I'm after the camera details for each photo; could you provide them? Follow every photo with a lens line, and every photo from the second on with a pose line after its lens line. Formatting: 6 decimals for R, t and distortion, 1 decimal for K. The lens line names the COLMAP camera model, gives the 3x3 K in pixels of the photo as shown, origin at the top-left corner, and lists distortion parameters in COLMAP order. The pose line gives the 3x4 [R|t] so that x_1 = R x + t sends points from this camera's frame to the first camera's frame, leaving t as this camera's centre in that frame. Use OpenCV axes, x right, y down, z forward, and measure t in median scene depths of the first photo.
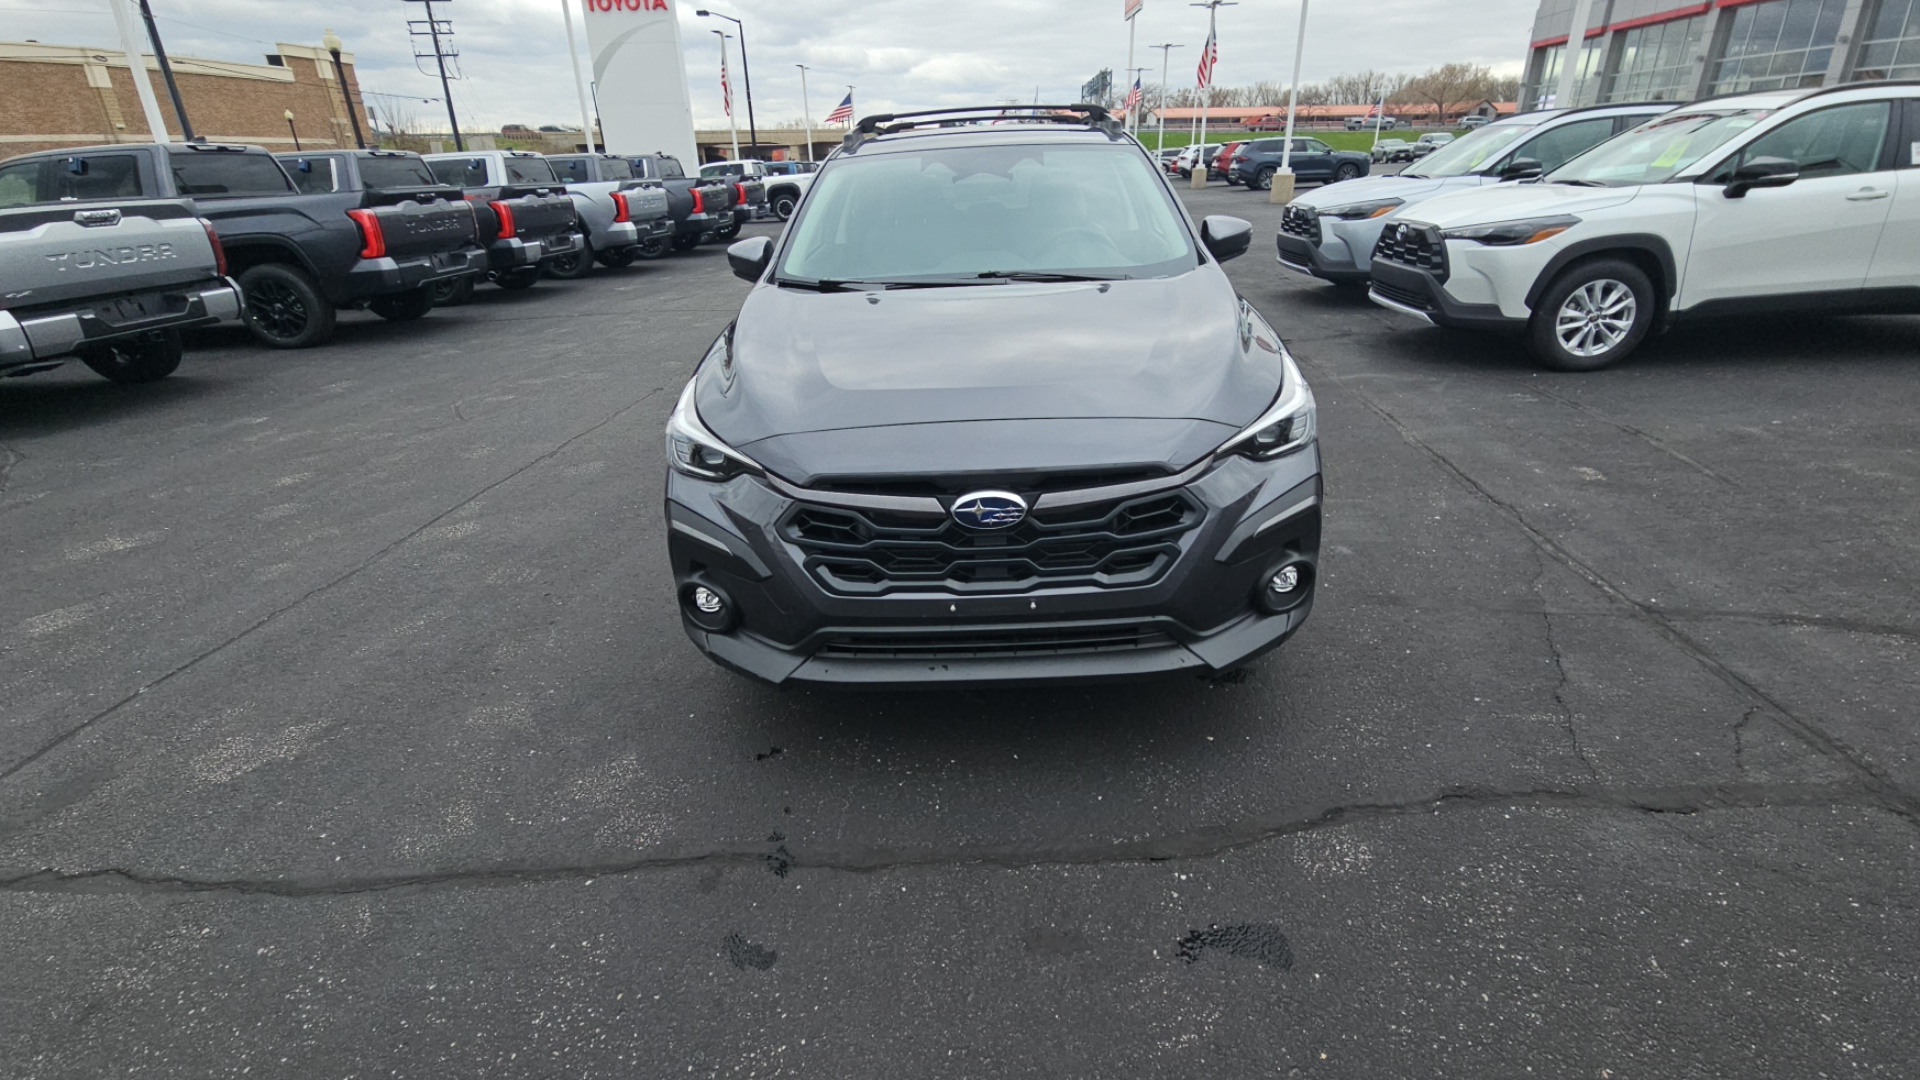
lens RADIAL K [[853.0, 0, 982.6], [0, 853.0, 547.2], [0, 0, 1]] dist [0.008554, -0.007111]
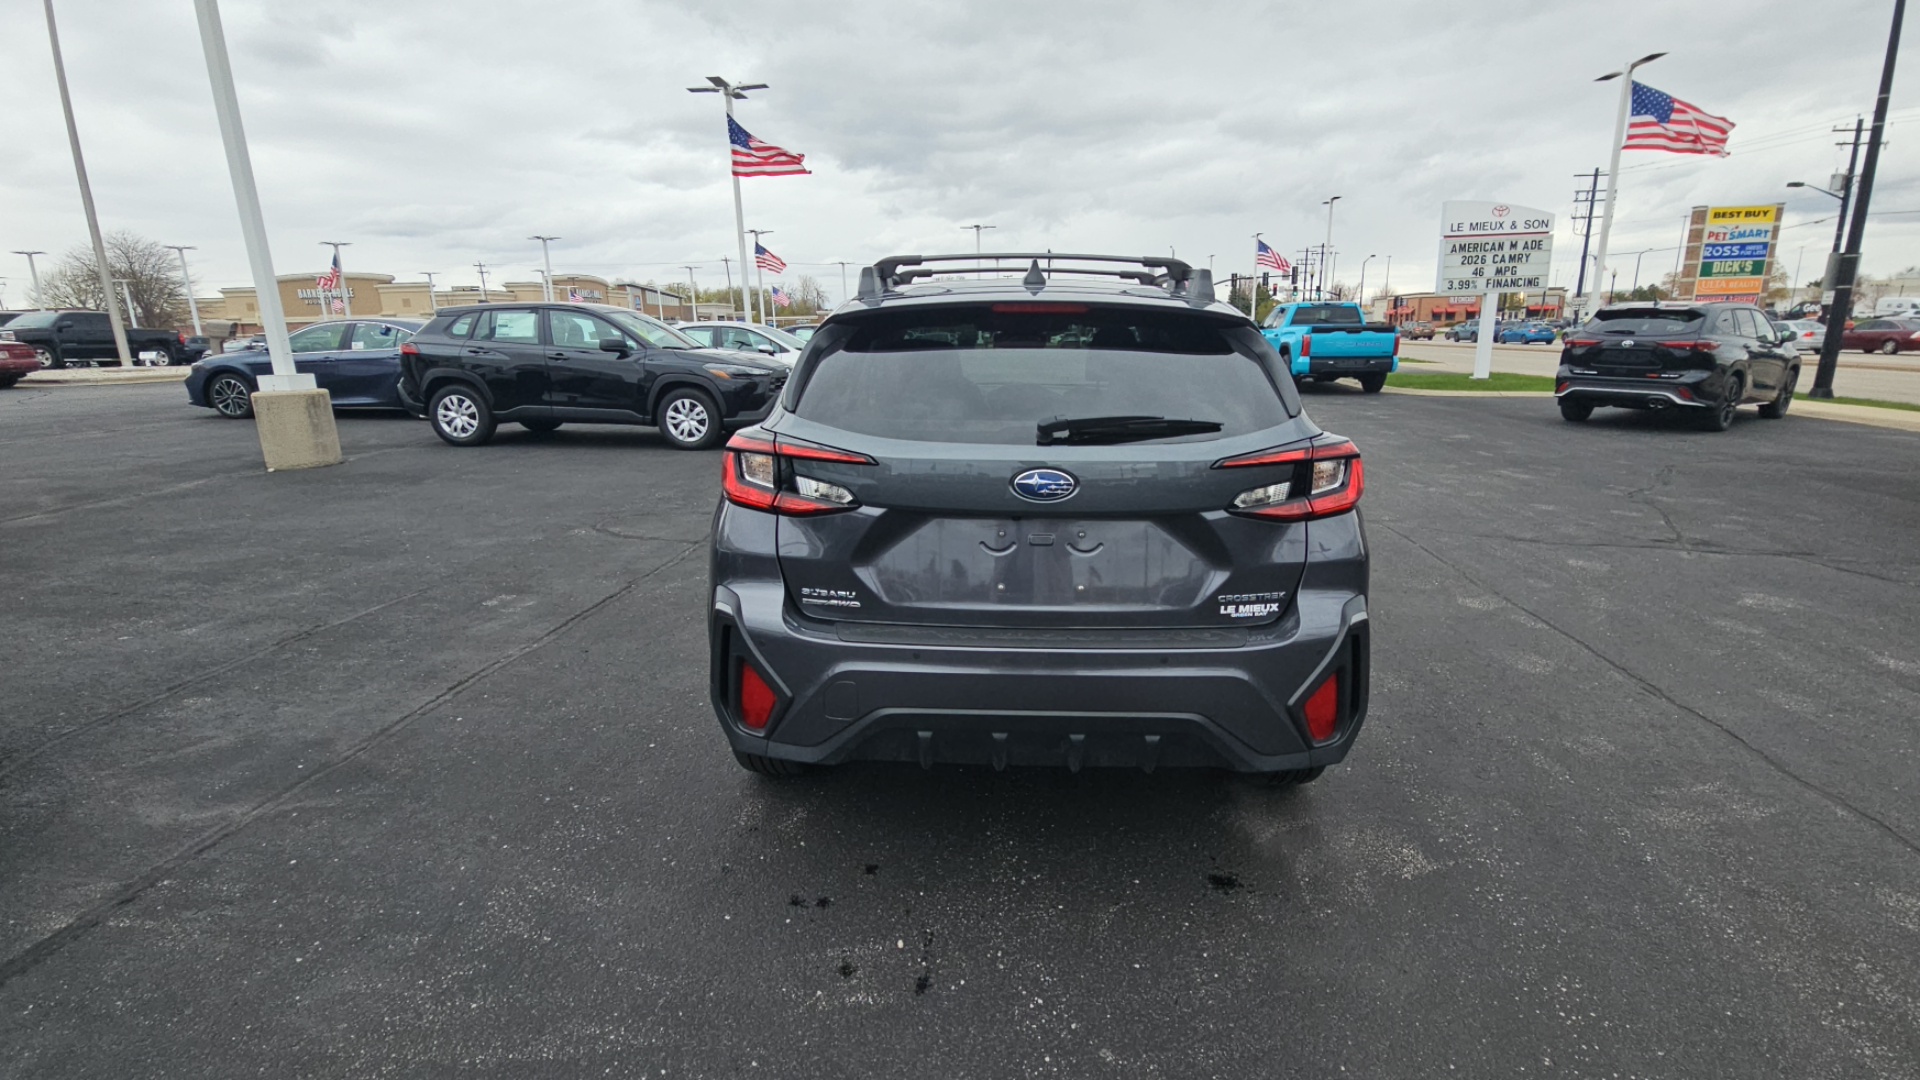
lens RADIAL K [[853.0, 0, 979.5], [0, 853.0, 548.9], [0, 0, 1]] dist [0.008554, -0.007111]
pose [[-0.999137, 0.031846, 0.026657, 0.019974], [0.041521, 0.779280, 0.625299, -0.505332], [-0.000860, 0.625866, -0.779930, 1.127319]]
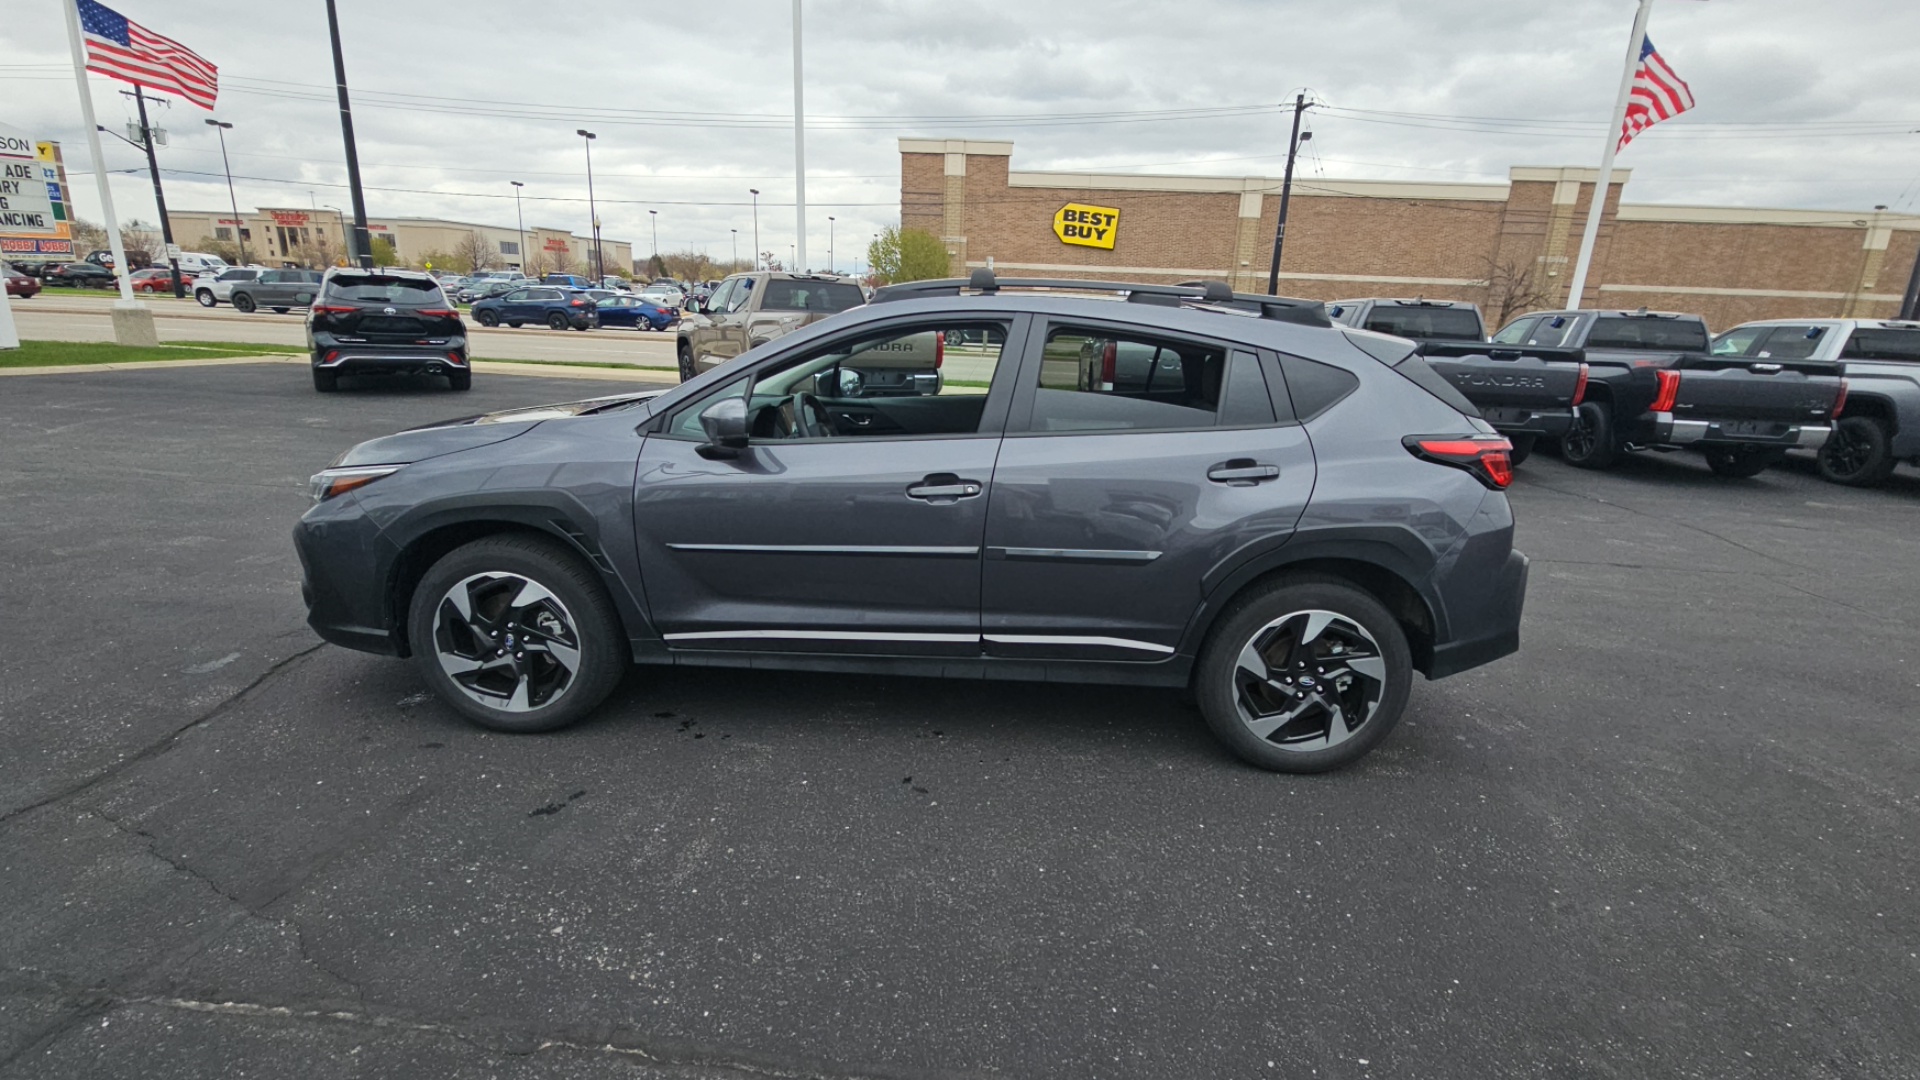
lens RADIAL K [[853.0, 0, 979.2], [0, 853.0, 548.0], [0, 0, 1]] dist [0.008554, -0.007111]
pose [[-0.021734, 0.298518, -0.954156, 0.550619], [-0.447011, 0.850770, 0.276355, -0.299139], [0.894265, 0.432524, 0.114950, 0.591104]]
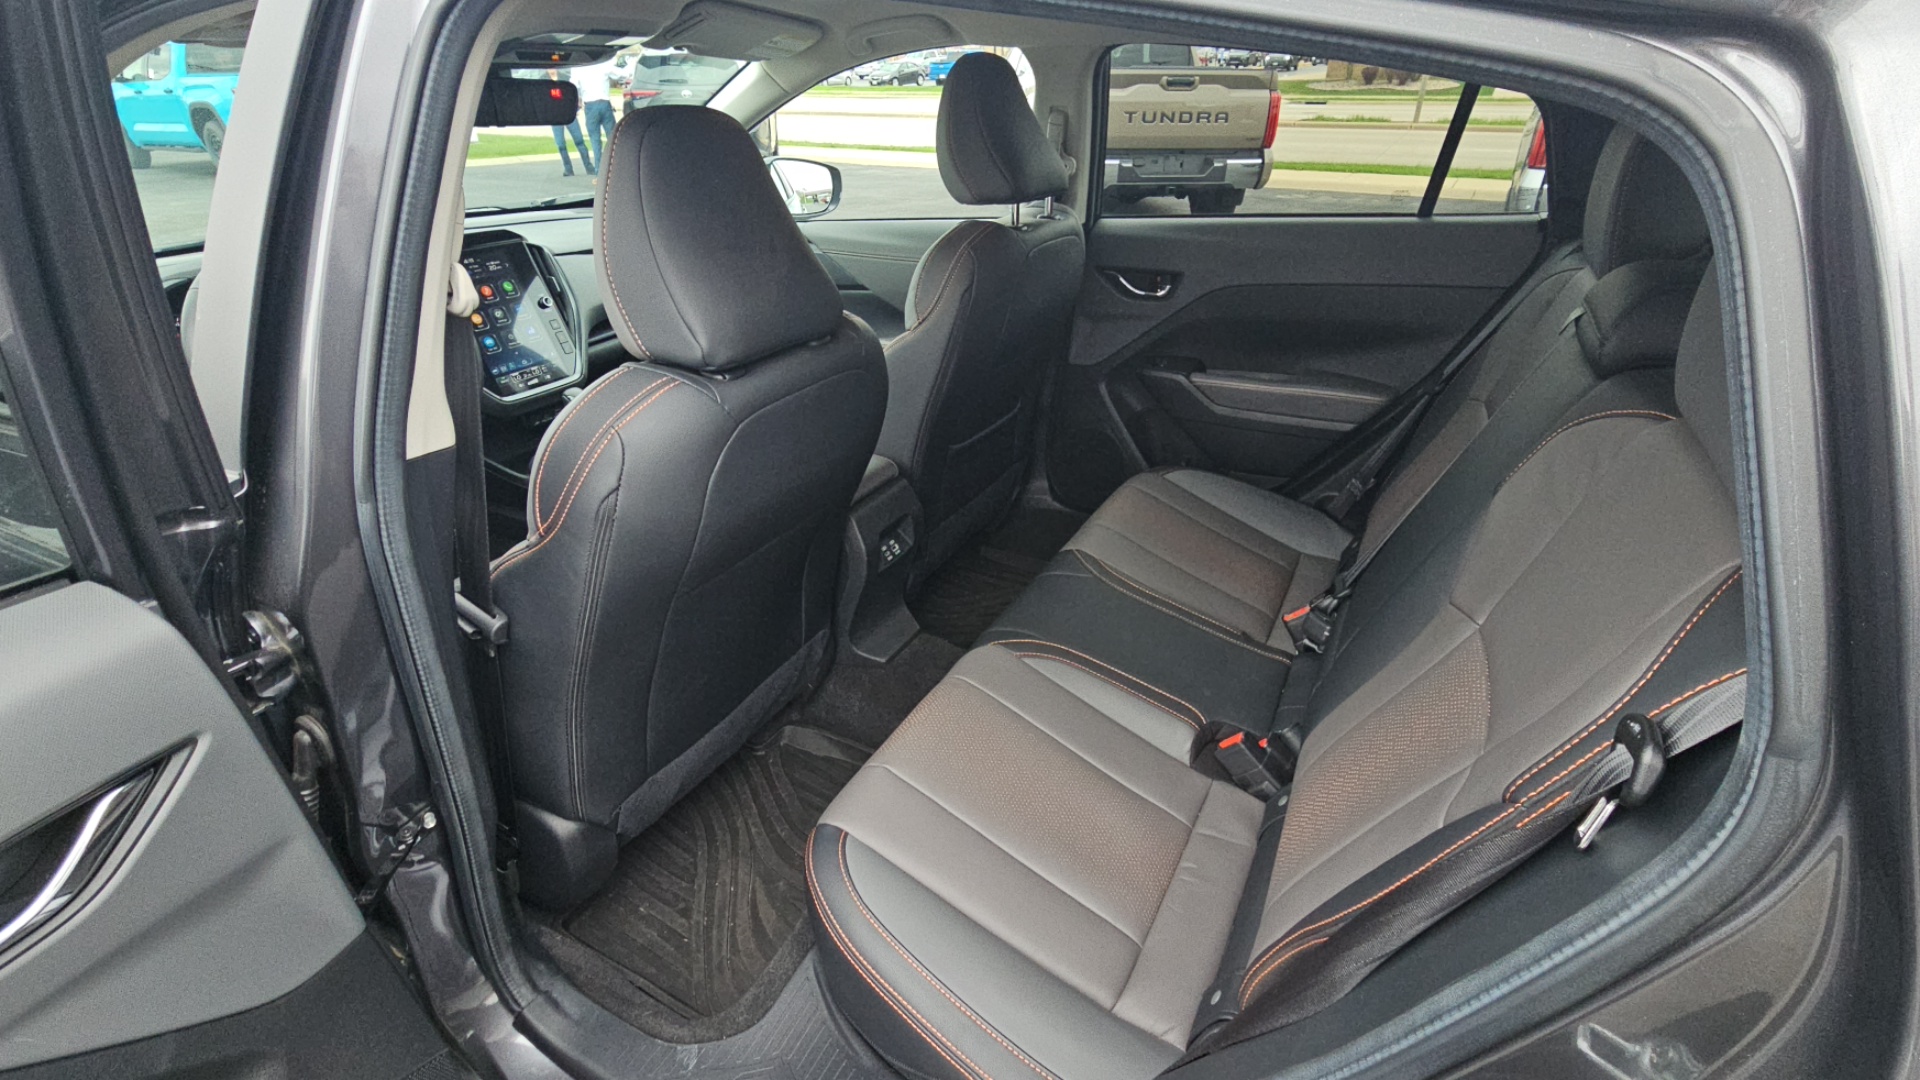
lens RADIAL K [[853.0, 0, 981.4], [0, 853.0, 548.4], [0, 0, 1]] dist [0.008554, -0.007111]
pose [[-0.451861, 0.463978, -0.761936, 0.166059], [-0.348638, 0.694331, 0.629568, -0.320161], [0.821142, 0.550116, -0.151981, 0.716774]]
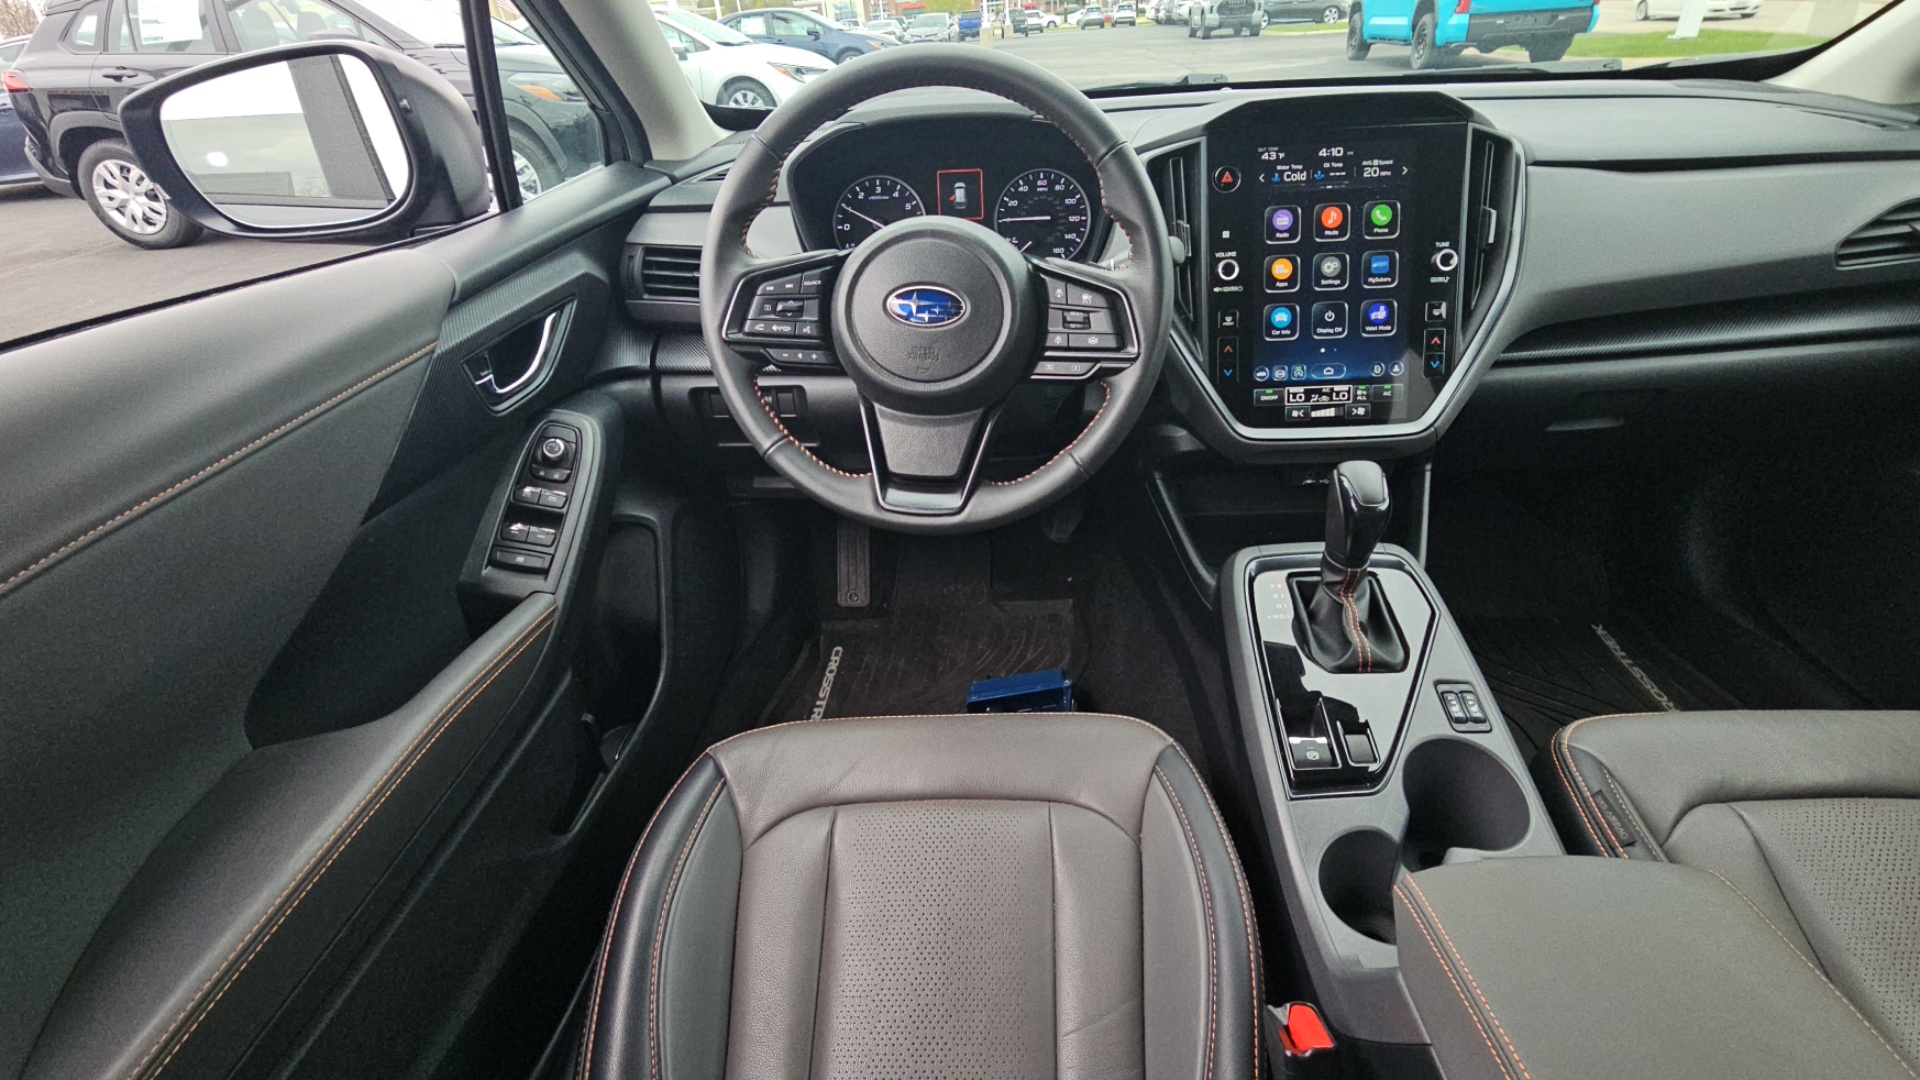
lens RADIAL K [[853.0, 0, 982.8], [0, 853.0, 547.7], [0, 0, 1]] dist [0.008554, -0.007111]
pose [[-0.996017, 0.065021, 0.061010, 0.047534], [0.086854, 0.552822, 0.828761, -0.241948], [0.020159, 0.830759, -0.556267, 0.622352]]
